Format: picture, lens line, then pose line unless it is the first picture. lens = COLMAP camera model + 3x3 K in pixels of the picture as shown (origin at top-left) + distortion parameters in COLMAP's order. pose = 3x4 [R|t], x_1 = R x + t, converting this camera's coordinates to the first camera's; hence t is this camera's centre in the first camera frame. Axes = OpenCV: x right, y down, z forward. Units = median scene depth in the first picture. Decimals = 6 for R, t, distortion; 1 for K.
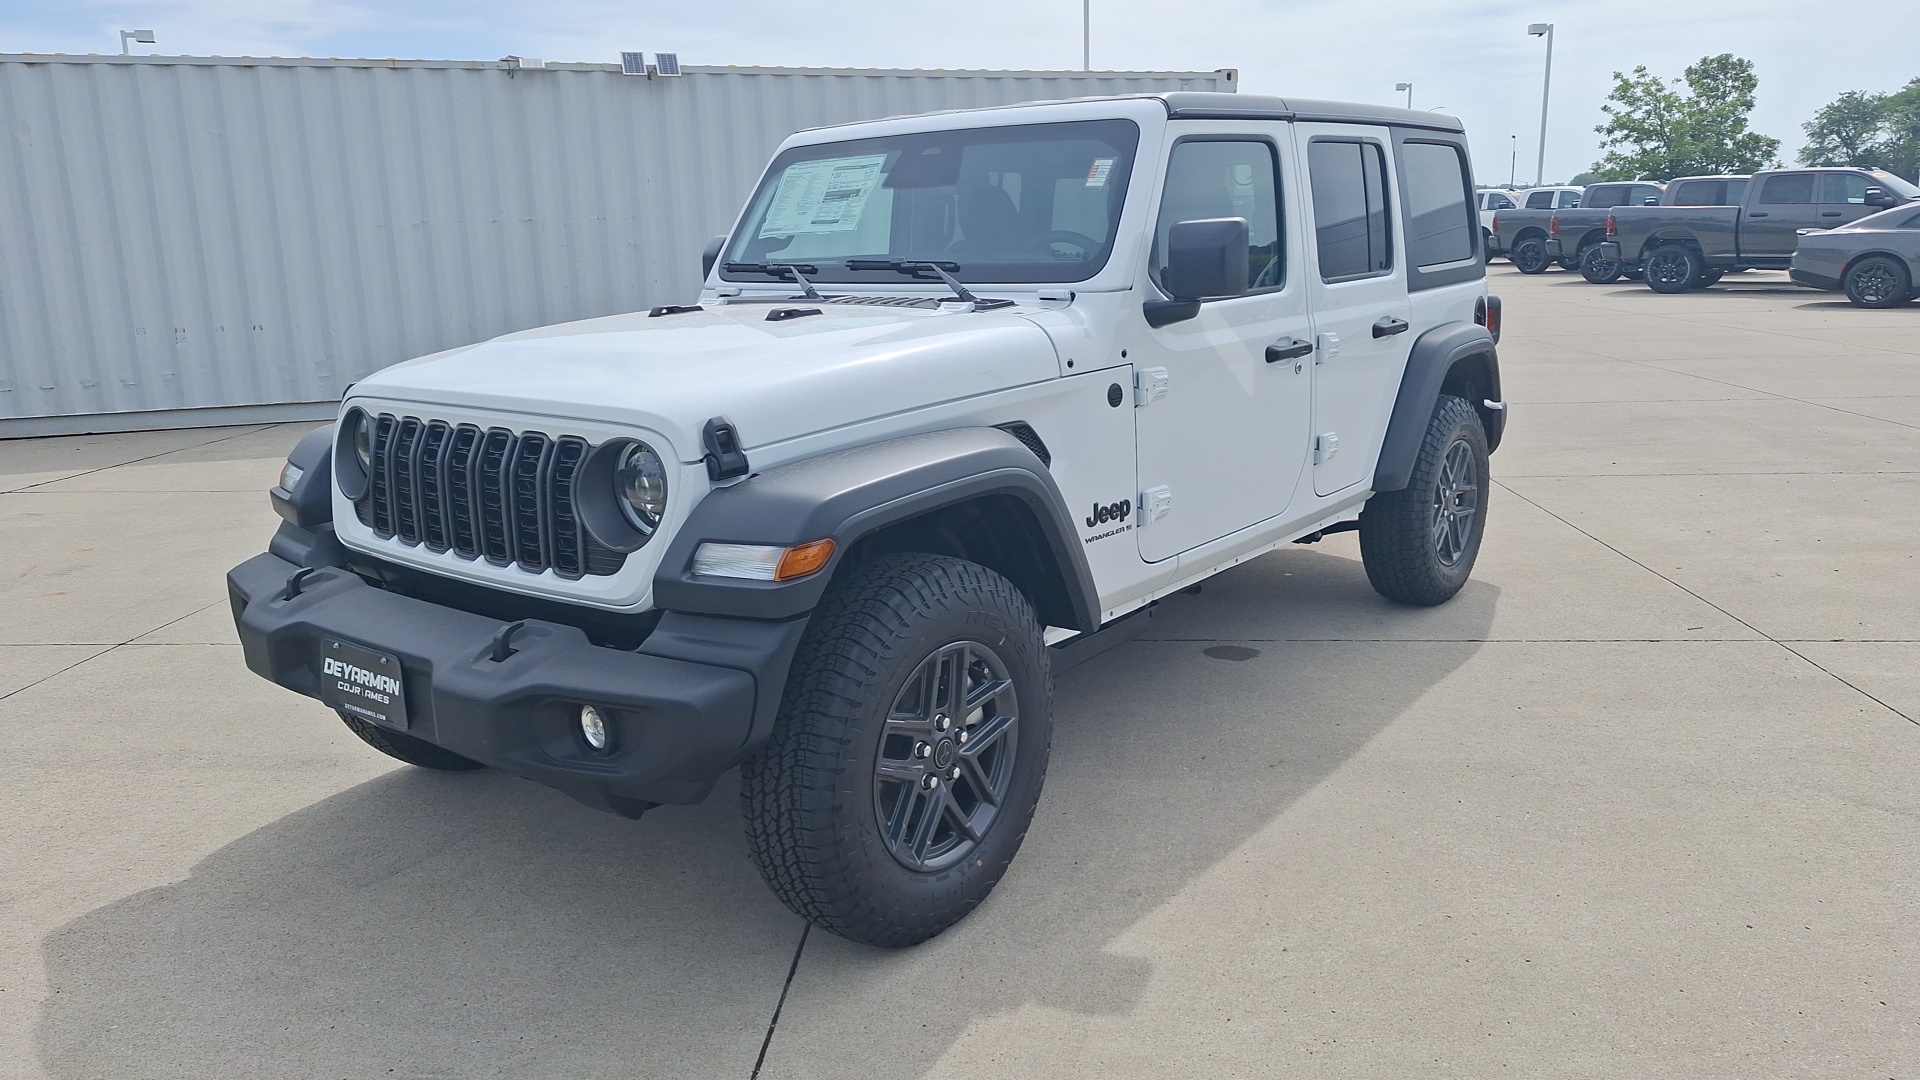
lens RADIAL K [[1298.1, 0, 958.9], [0, 1298.1, 494.9], [0, 0, 1]] dist [0.099176, -0.097852]
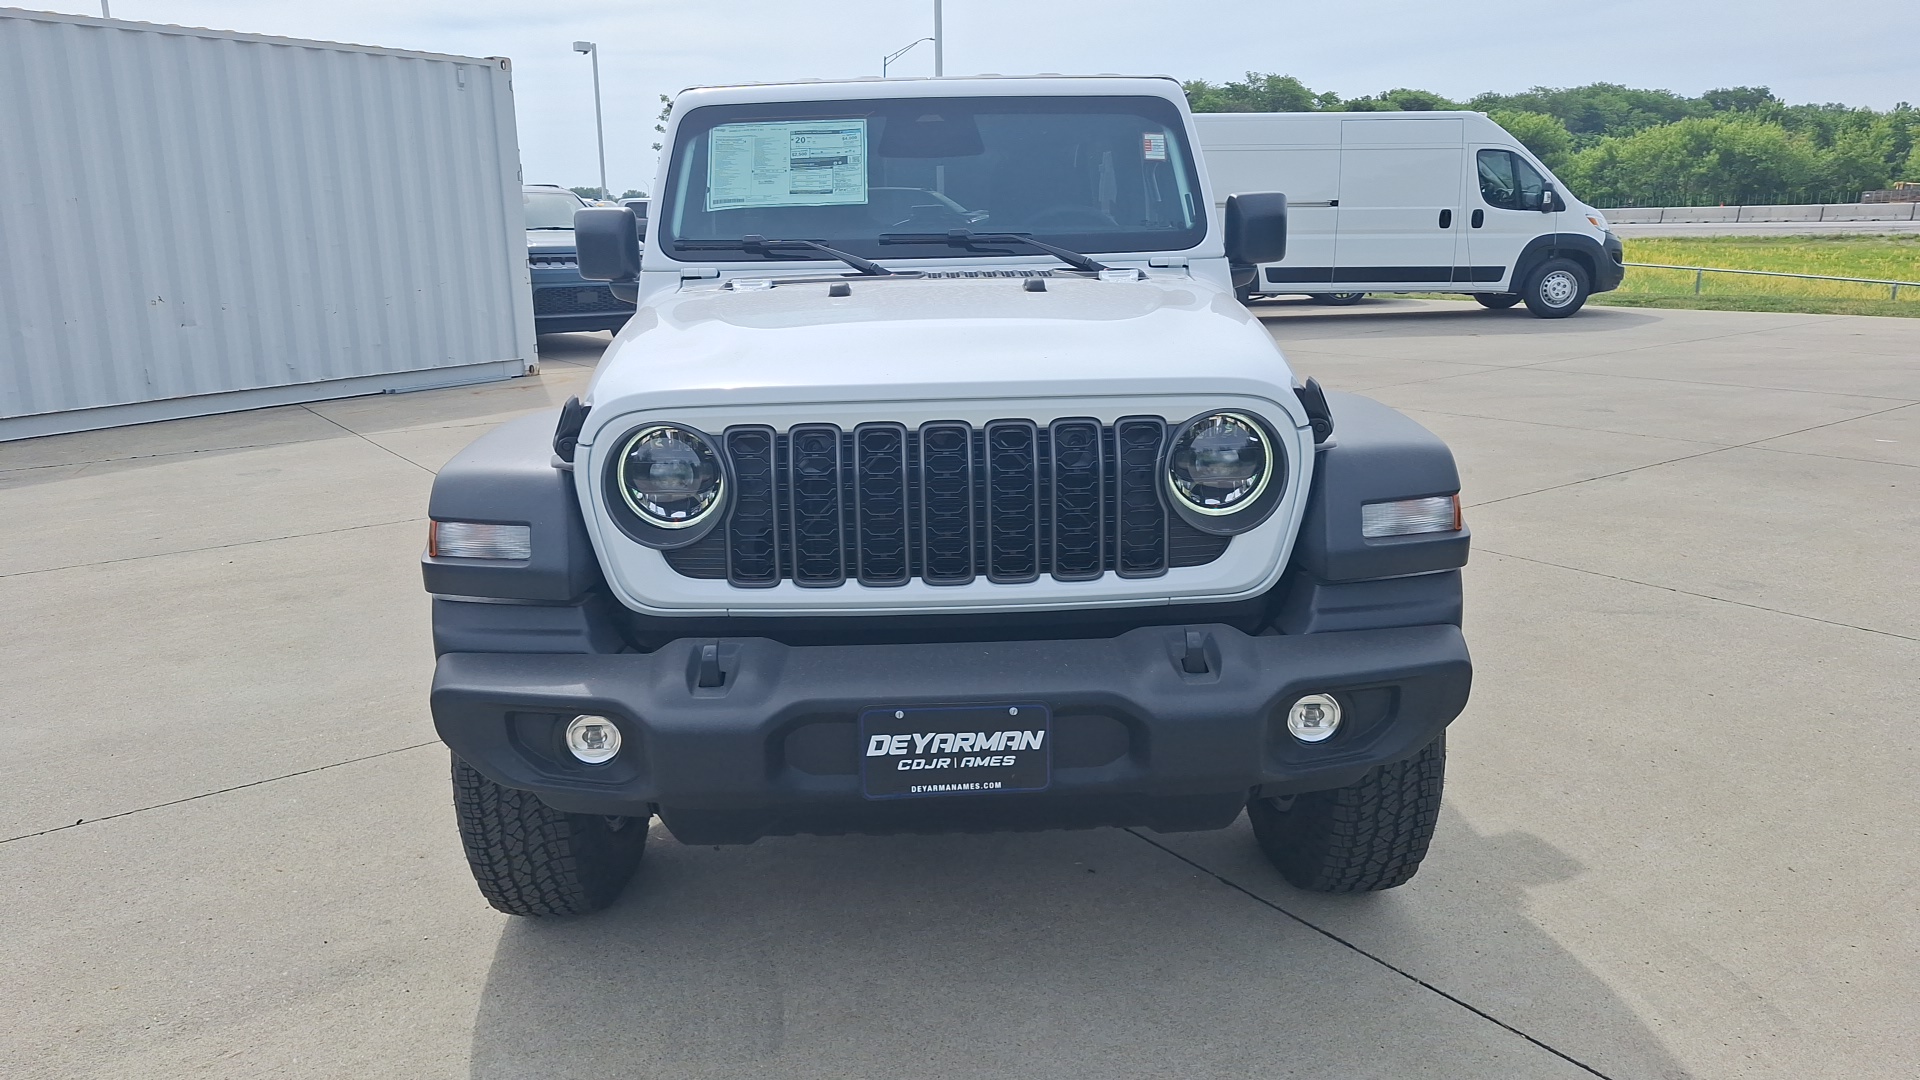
lens RADIAL K [[1309.5, 0, 948.9], [0, 1309.5, 493.7], [0, 0, 1]] dist [0.122401, -0.160494]
pose [[0.780825, -0.119194, 0.613274, -0.628030], [0.124784, 0.991606, 0.033851, -0.025637], [-0.612162, 0.050095, 0.789144, 0.254546]]
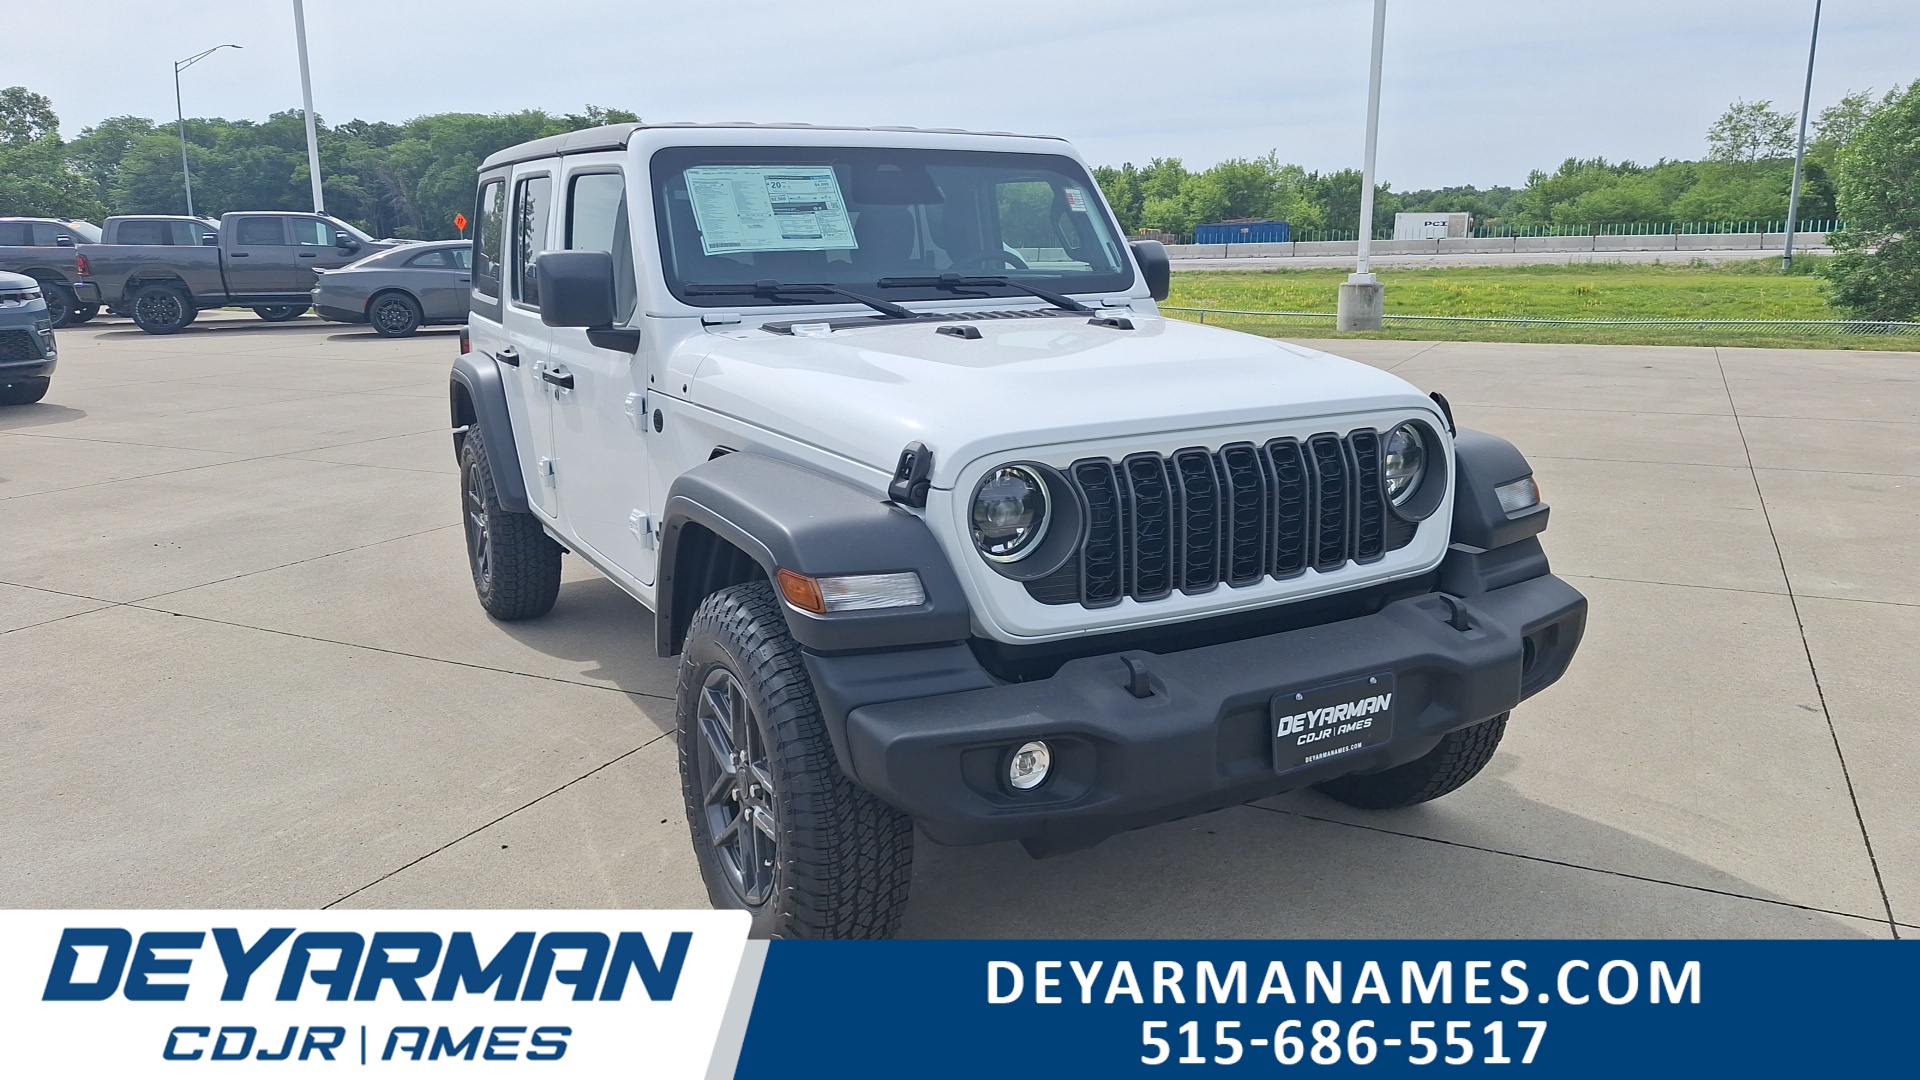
lens RADIAL K [[1298.1, 0, 958.9], [0, 1298.1, 494.9], [0, 0, 1]] dist [0.099176, -0.097852]
pose [[0.410960, -0.154885, 0.898400, -0.929951], [0.182233, 0.979530, 0.085512, -0.095532], [-0.893254, 0.128576, 0.430772, 0.558905]]
